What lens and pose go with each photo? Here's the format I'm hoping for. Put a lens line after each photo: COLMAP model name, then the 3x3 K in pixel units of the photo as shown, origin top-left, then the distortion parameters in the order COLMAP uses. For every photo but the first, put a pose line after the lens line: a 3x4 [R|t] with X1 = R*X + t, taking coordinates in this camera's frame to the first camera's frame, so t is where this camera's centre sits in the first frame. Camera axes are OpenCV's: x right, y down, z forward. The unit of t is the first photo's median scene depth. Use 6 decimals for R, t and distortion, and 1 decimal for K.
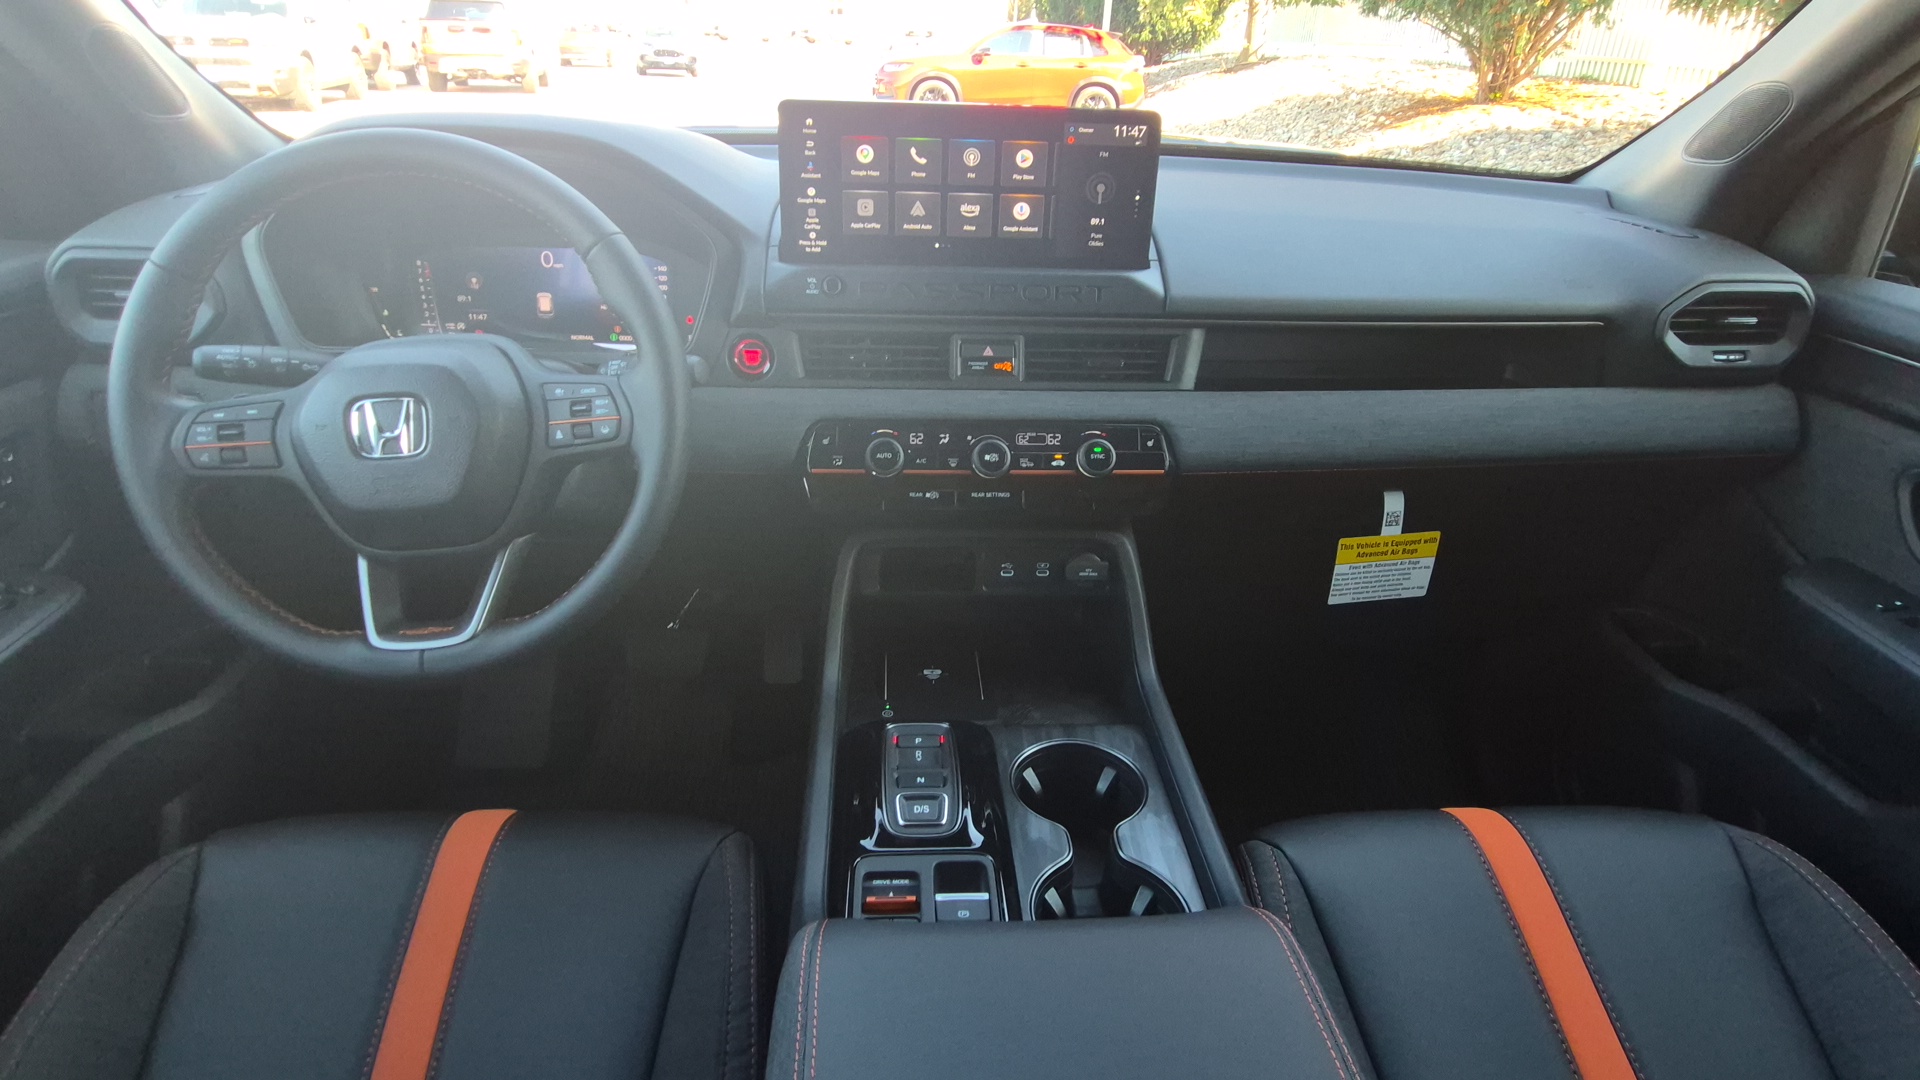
lens RADIAL K [[1055.9, 0, 960.0], [0, 1055.9, 540.0], [0, 0, 1]] dist [-0.016607, 0.000355]
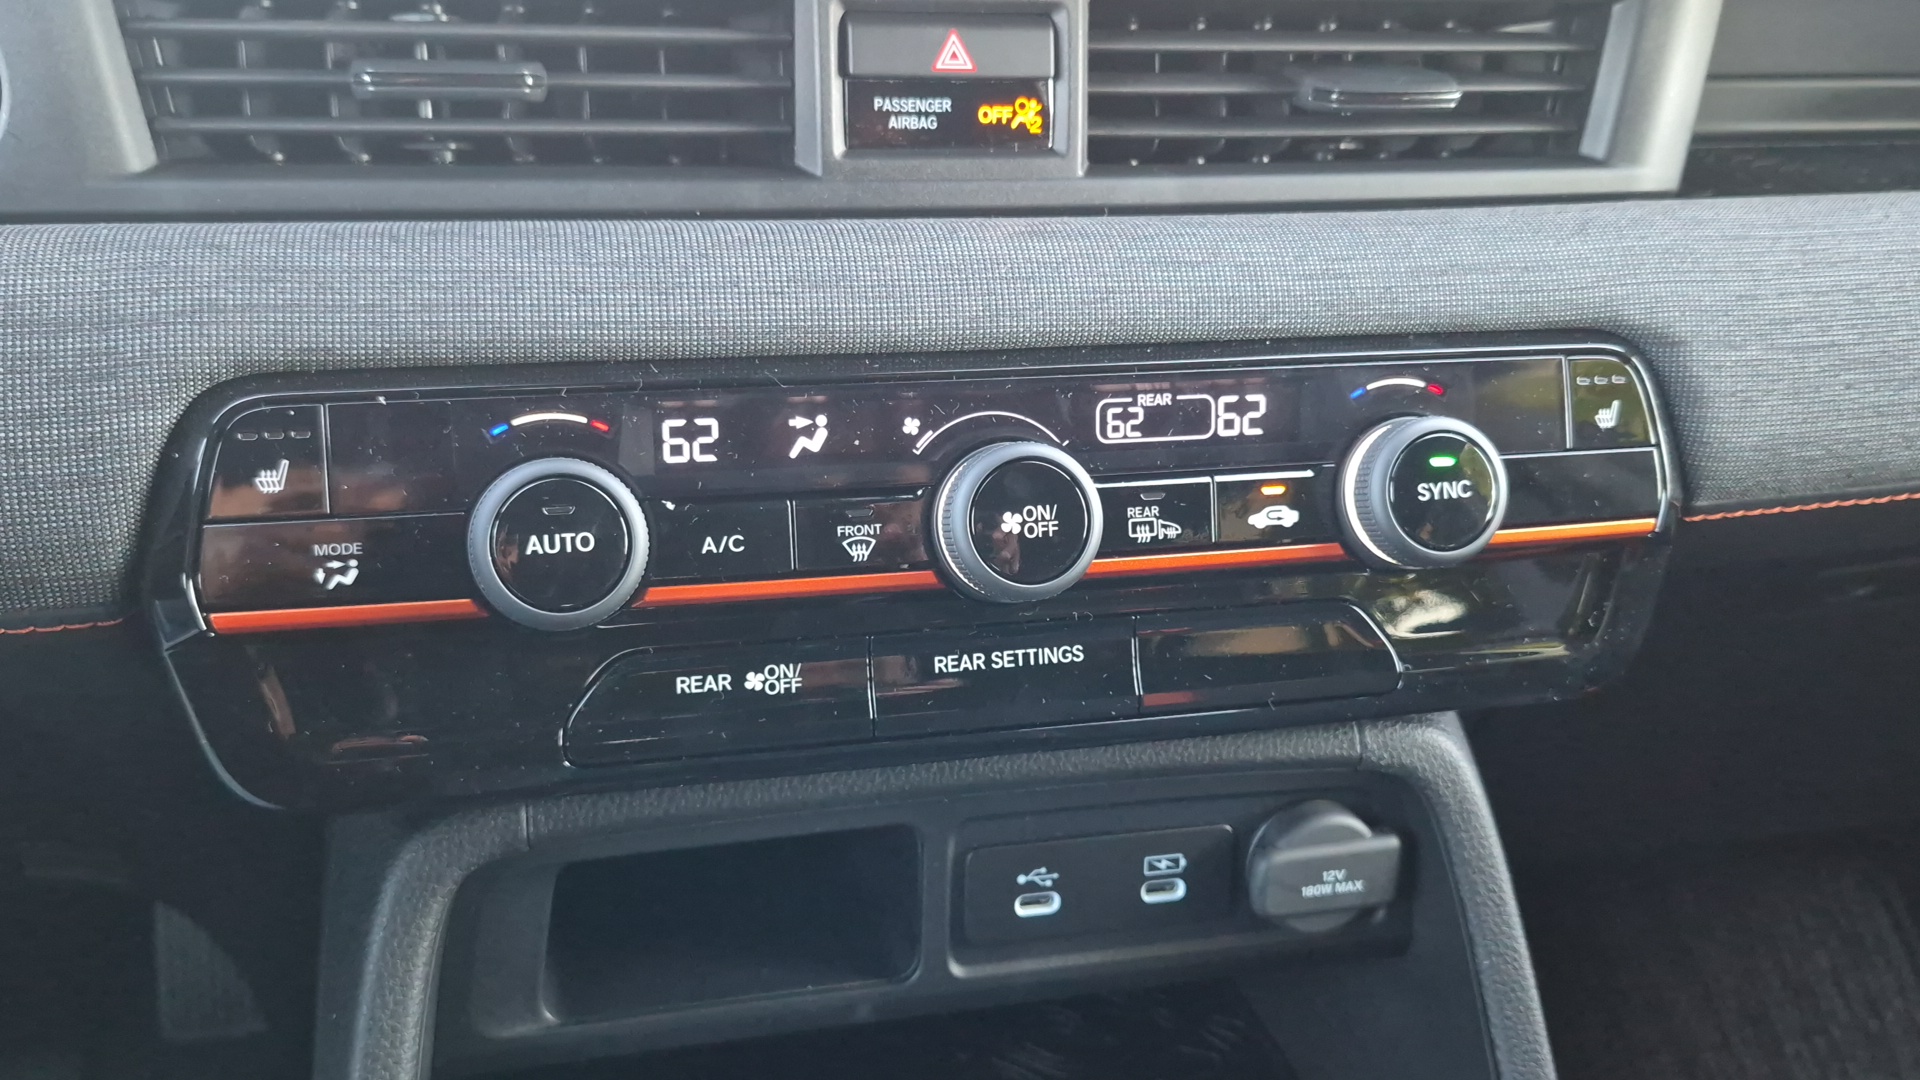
lens RADIAL K [[1818.7, 0, 962.9], [0, 1818.7, 583.0], [0, 0, 1]] dist [0.138057, -0.330688]
pose [[0.979759, -0.057977, 0.191601, -0.061252], [0.037302, 0.993253, 0.109805, -0.106689], [-0.196674, -0.100435, 0.975311, 0.591620]]
